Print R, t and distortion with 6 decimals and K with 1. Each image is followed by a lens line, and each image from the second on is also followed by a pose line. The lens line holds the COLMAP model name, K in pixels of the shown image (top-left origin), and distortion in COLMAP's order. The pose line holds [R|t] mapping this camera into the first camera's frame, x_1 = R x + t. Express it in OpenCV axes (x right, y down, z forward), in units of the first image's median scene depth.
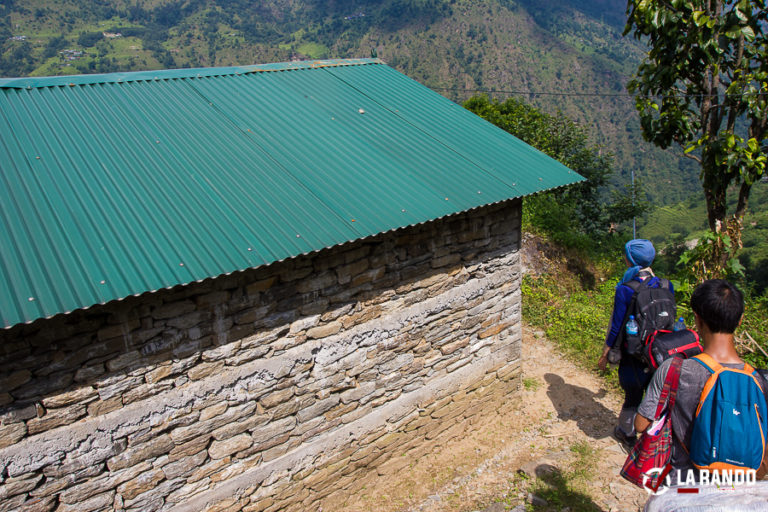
lens RADIAL K [[598.0, 0, 386.9], [0, 598.0, 261.7], [0, 0, 1]] dist [-0.129547, 0.126158]
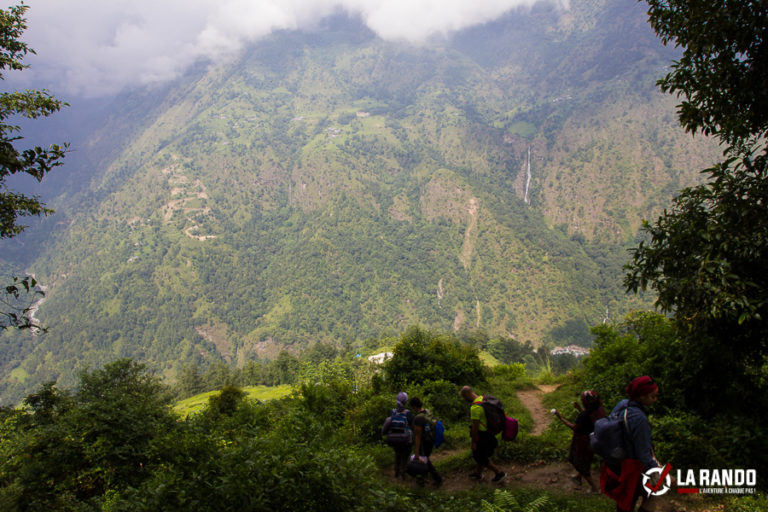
lens RADIAL K [[598.0, 0, 386.9], [0, 598.0, 261.7], [0, 0, 1]] dist [-0.129547, 0.126158]
pose [[0.931802, 0.082447, -0.353480, 0.060142], [-0.100956, 0.994302, -0.034214, -0.031109], [0.348645, 0.067567, 0.934816, -0.172982]]
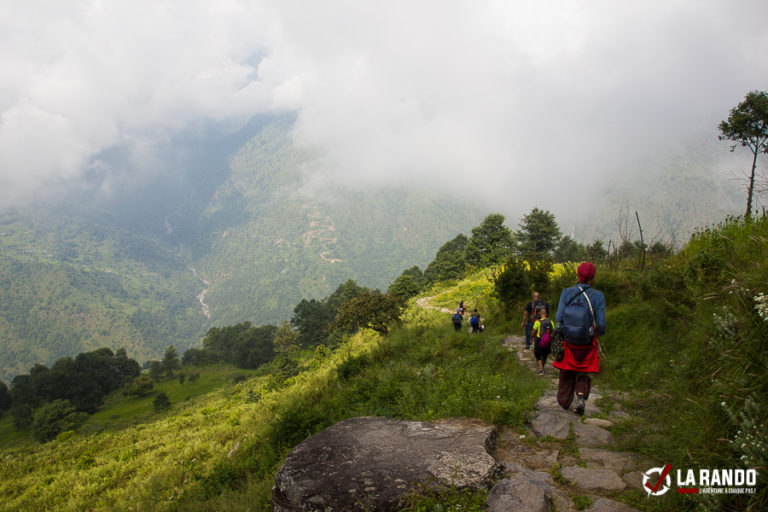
lens RADIAL K [[598.0, 0, 386.9], [0, 598.0, 261.7], [0, 0, 1]] dist [-0.129547, 0.126158]
pose [[0.870455, 0.163451, -0.464318, 0.198197], [-0.201395, 0.978956, -0.032939, -0.050899], [0.449163, 0.122183, 0.885056, -0.571301]]
